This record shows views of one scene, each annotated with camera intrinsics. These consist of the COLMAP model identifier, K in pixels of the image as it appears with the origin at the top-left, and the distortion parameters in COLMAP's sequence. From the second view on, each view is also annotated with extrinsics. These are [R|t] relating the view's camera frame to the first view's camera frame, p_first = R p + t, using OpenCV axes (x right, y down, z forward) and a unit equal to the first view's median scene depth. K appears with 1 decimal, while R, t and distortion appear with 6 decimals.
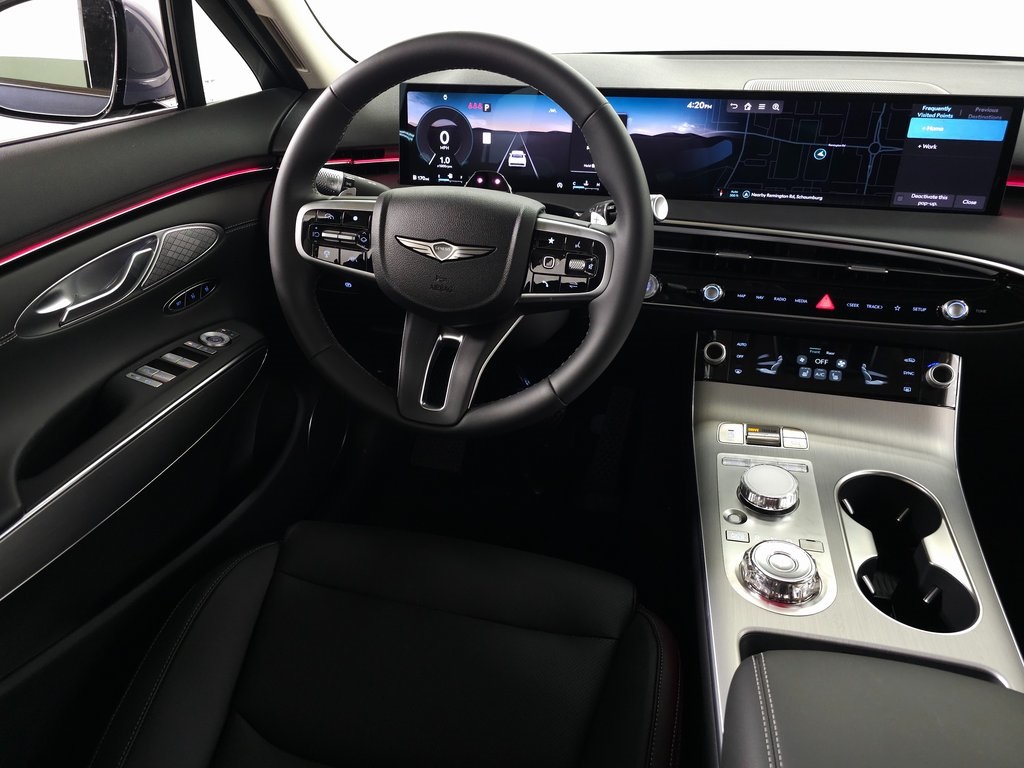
lens RADIAL K [[699.5, 0, 499.8], [0, 699.5, 376.3], [0, 0, 1]] dist [0.039772, -0.038352]
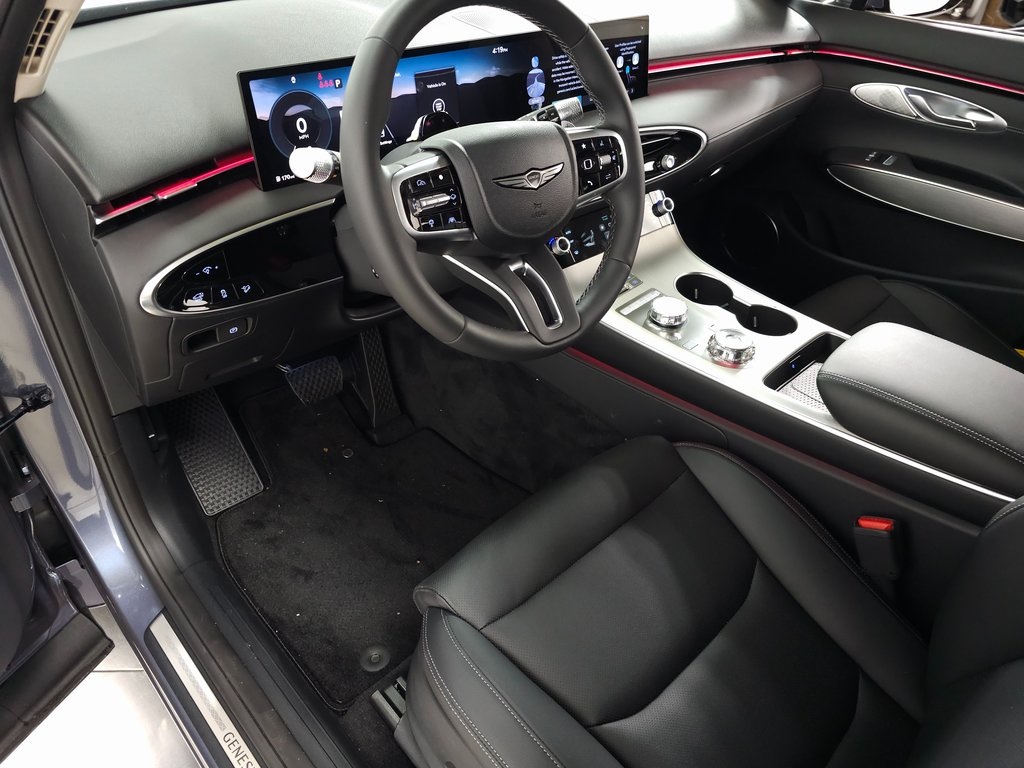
lens RADIAL K [[693.1, 0, 504.9], [0, 693.1, 380.9], [0, 0, 1]] dist [0.026230, -0.022090]
pose [[0.535308, -0.475846, 0.697865, -0.775499], [0.378189, 0.873793, 0.305710, -0.252205], [-0.755260, 0.100276, 0.647709, 0.295891]]
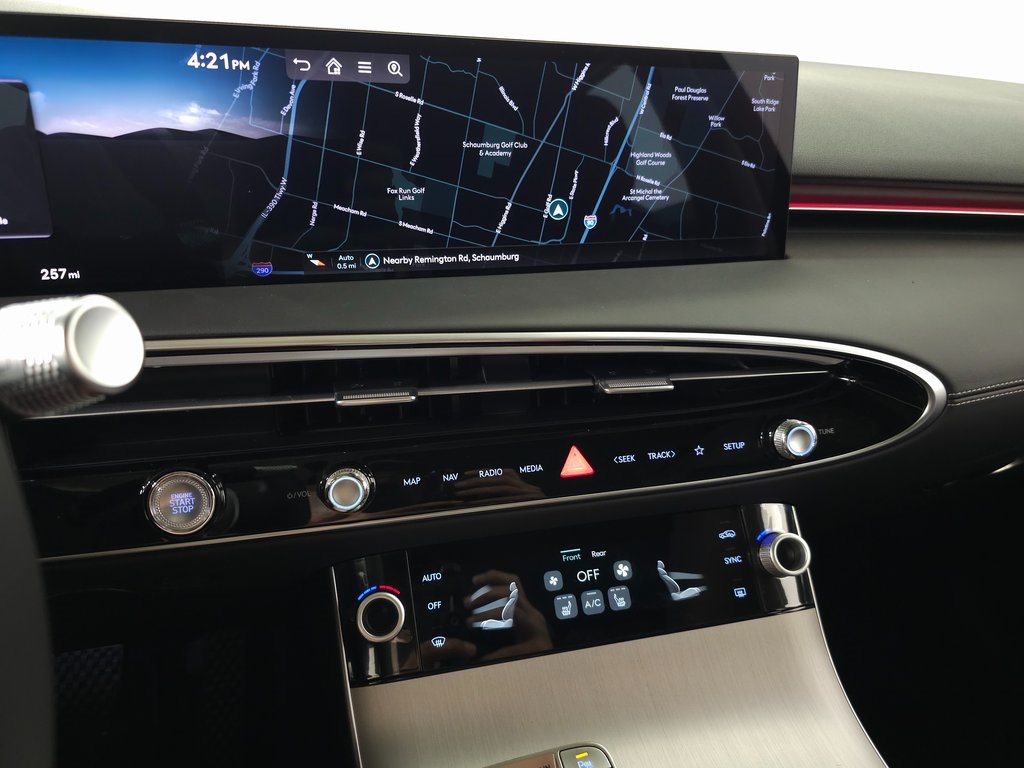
lens RADIAL K [[693.1, 0, 515.3], [0, 693.1, 378.4], [0, 0, 1]] dist [0.026230, -0.022090]
pose [[0.845981, -0.172890, 0.504405, 0.191209], [0.218848, 0.975208, -0.032786, -0.151893], [-0.486231, 0.138124, 0.862845, 0.585650]]
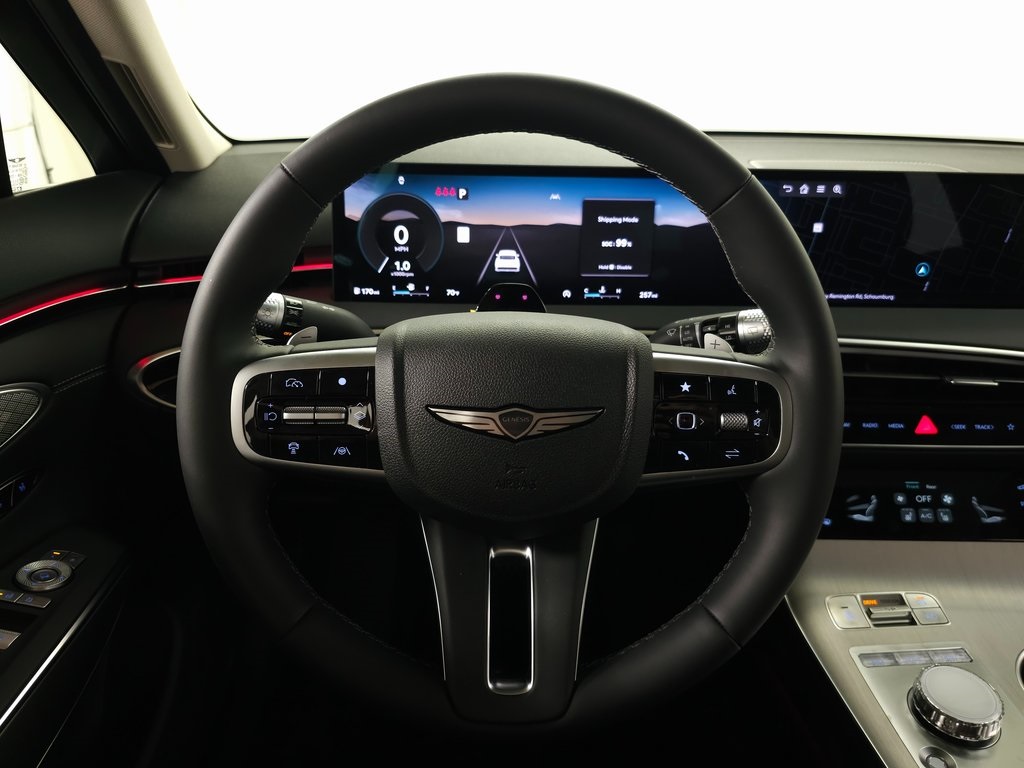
lens RADIAL K [[715.7, 0, 510.2], [0, 715.7, 379.4], [0, 0, 1]] dist [0.023538, -0.031479]
pose [[0.960881, -0.077878, 0.265786, -0.193004], [0.109006, 0.988540, -0.104431, -0.120043], [-0.254607, 0.129318, 0.958359, 0.329614]]
